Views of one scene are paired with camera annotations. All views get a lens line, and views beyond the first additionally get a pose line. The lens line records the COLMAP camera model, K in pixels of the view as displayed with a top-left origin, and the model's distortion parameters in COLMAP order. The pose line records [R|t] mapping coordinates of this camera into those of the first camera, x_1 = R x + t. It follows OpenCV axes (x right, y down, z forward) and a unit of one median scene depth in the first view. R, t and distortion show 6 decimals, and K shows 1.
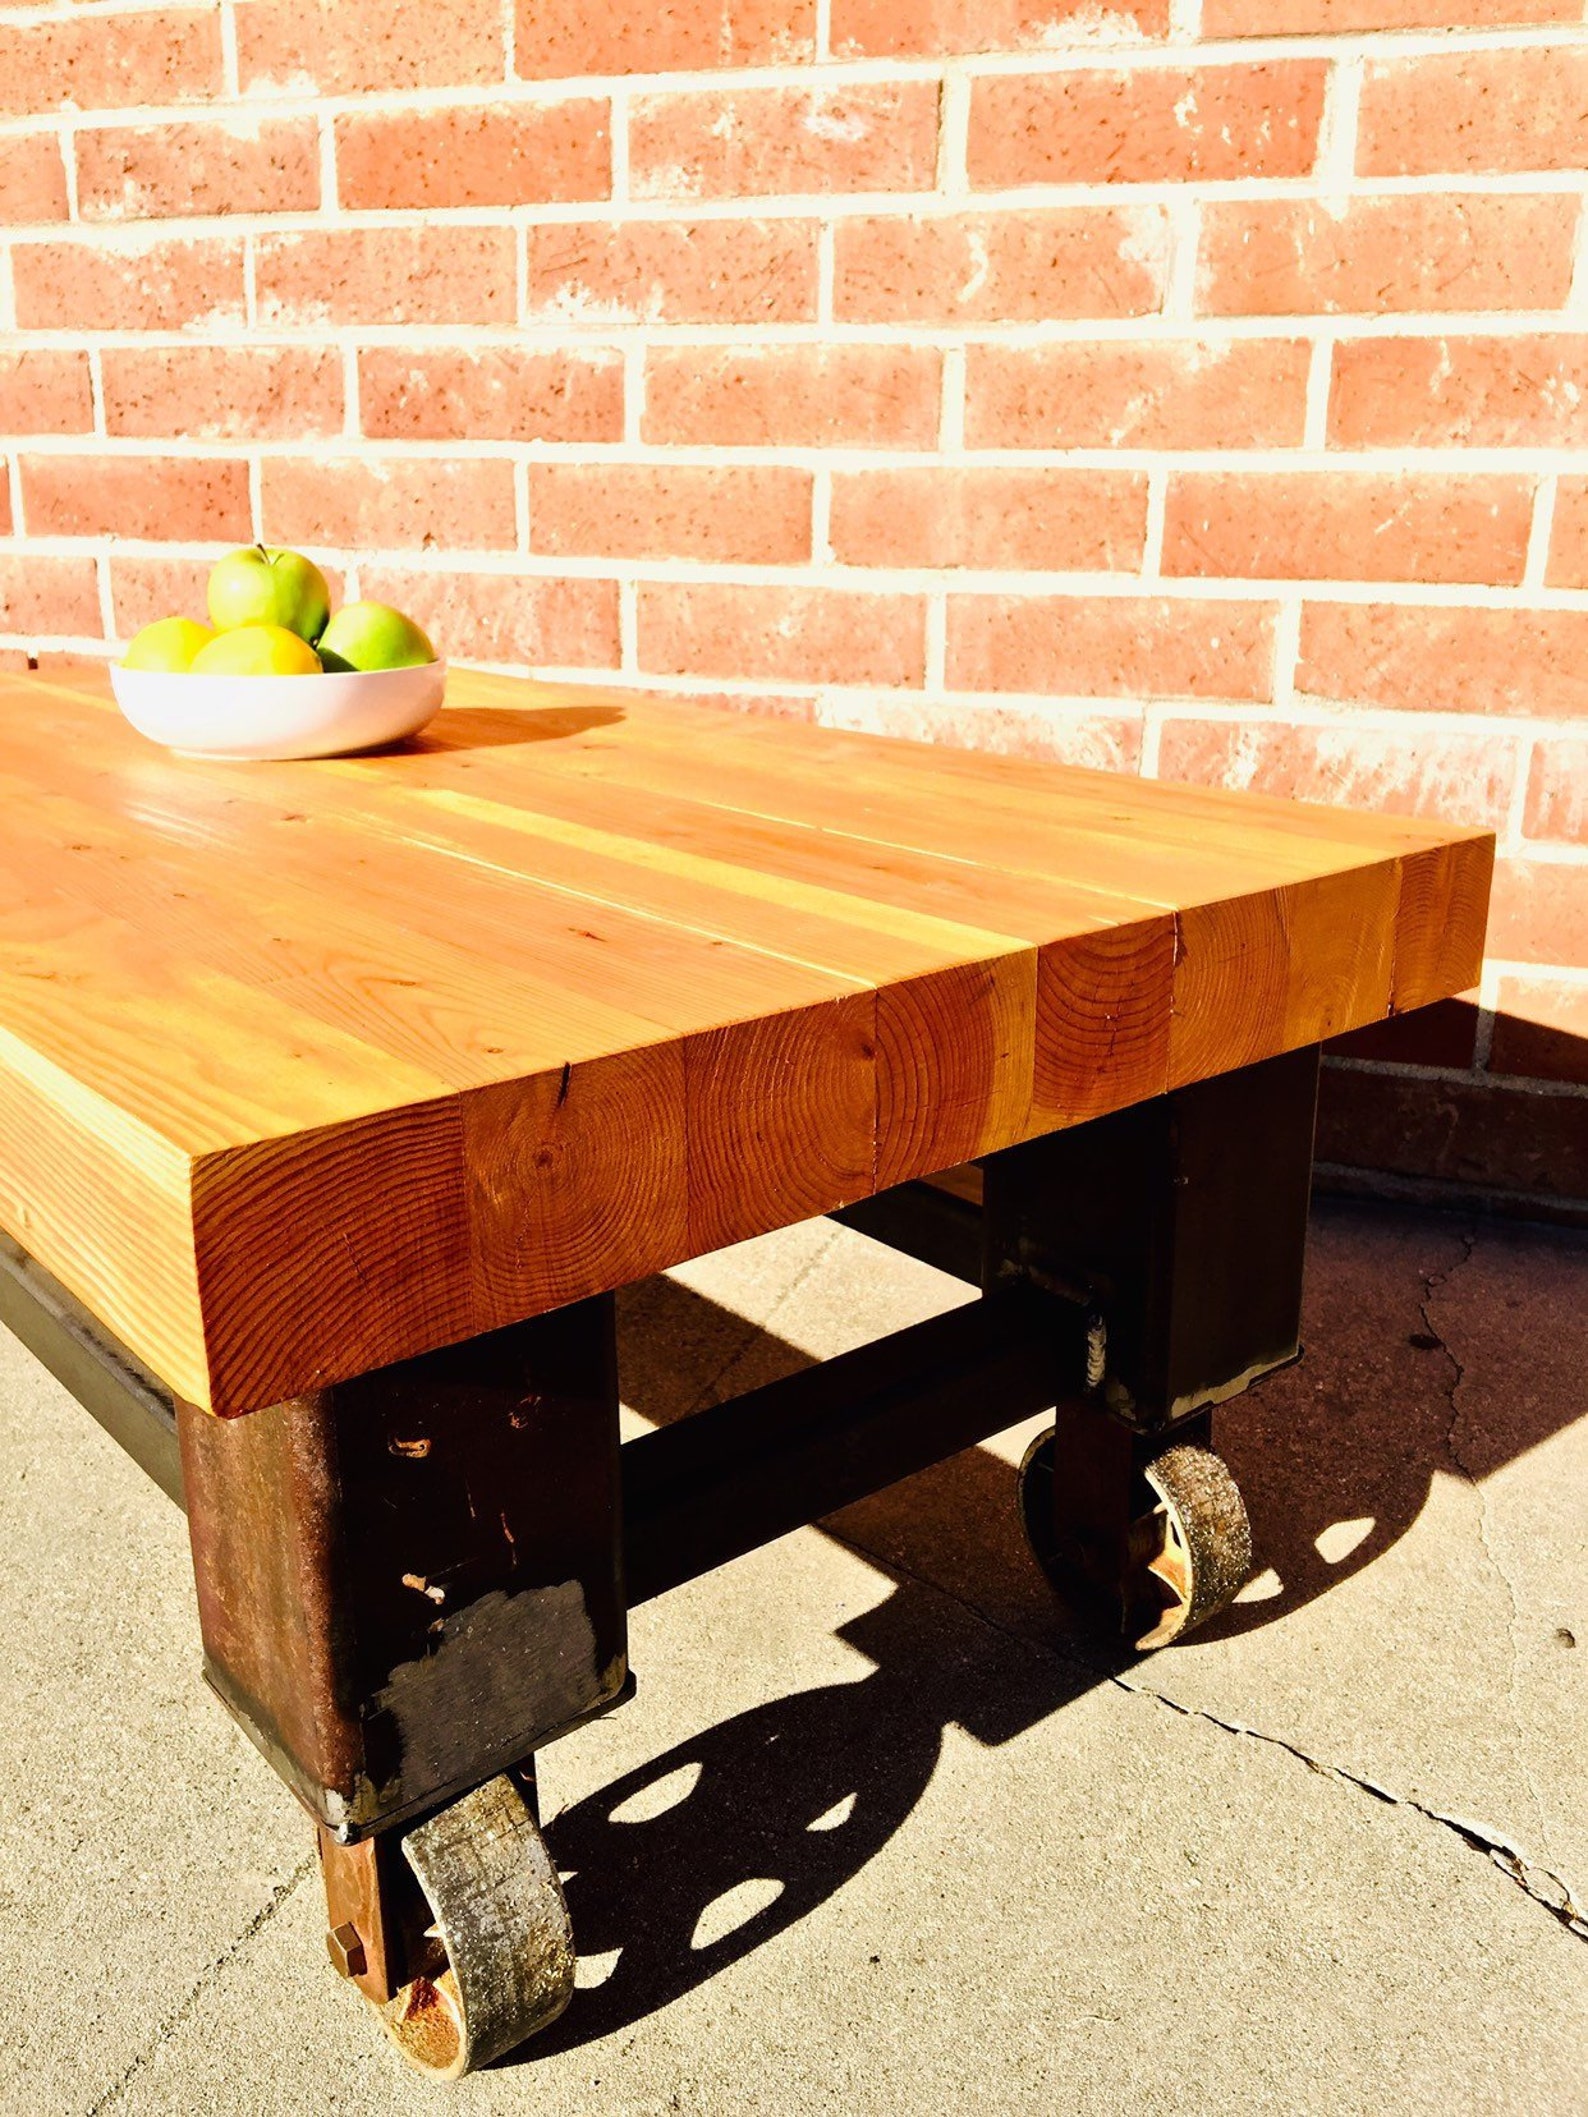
lens RADIAL K [[1799.4, 0, 810.8], [0, 1799.4, 1035.5], [0, 0, 1]] dist [0.083080, -0.141526]
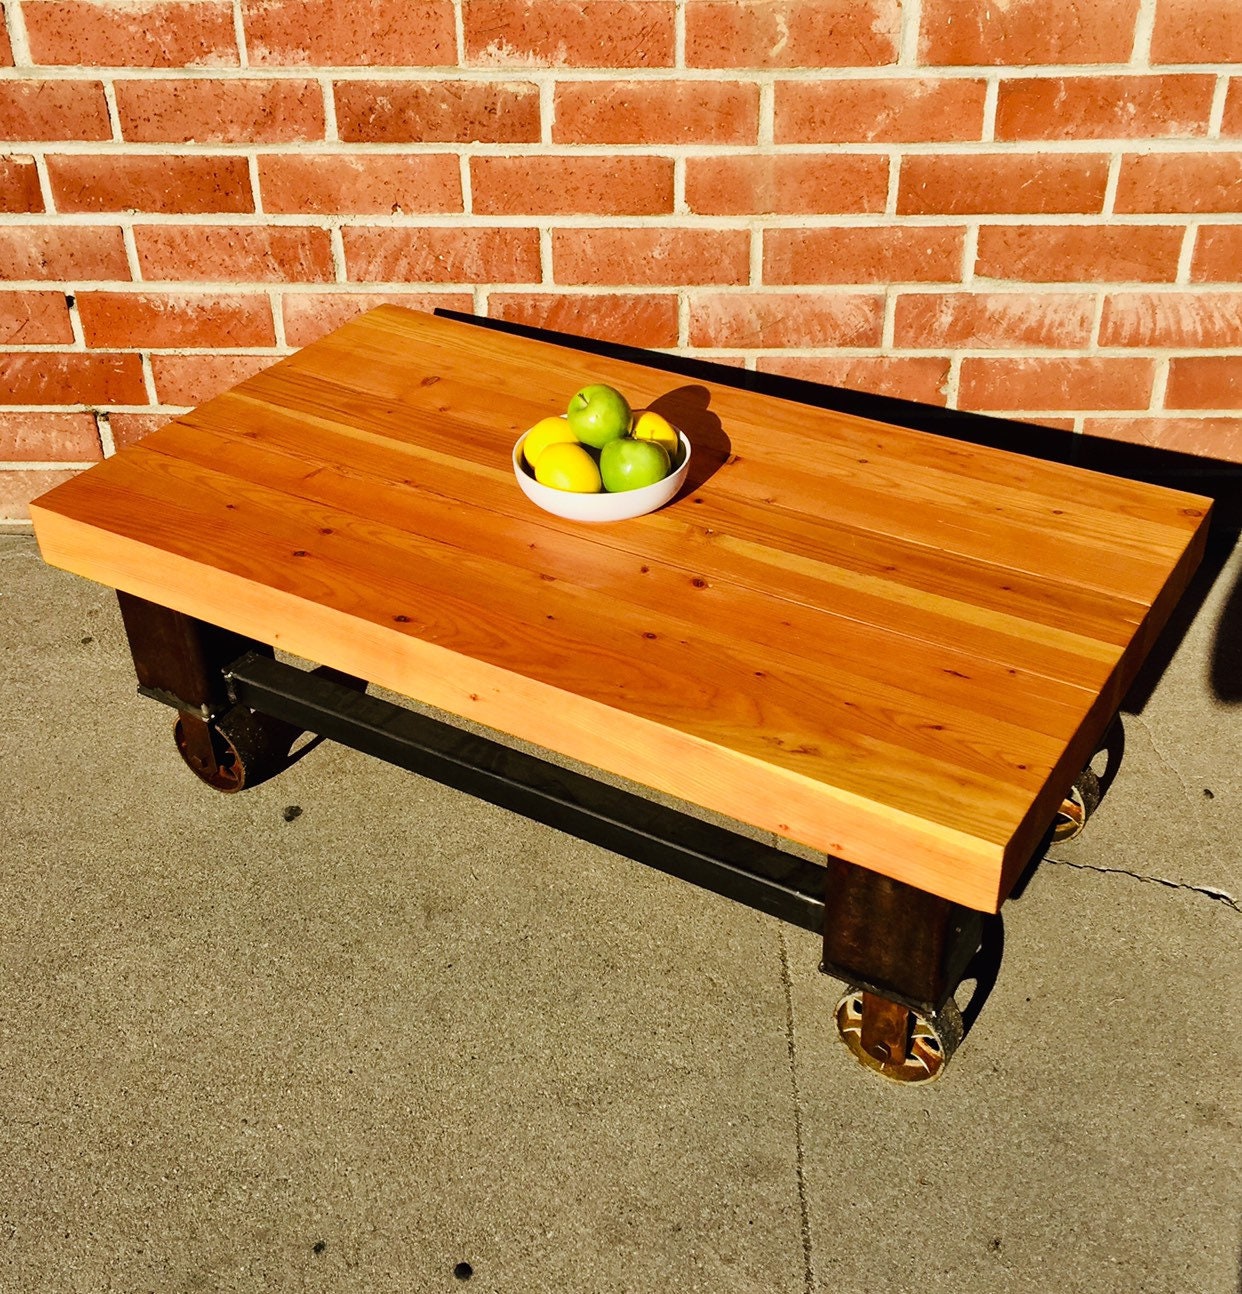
lens RADIAL K [[1603.9, 0, 625.3], [0, 1603.9, 619.4], [0, 0, 1]] dist [0.057490, 0.000000]
pose [[0.949244, -0.196909, 0.245281, -0.493253], [0.118990, 0.946657, 0.299471, -0.382876], [-0.291166, -0.255085, 0.922038, -0.403404]]
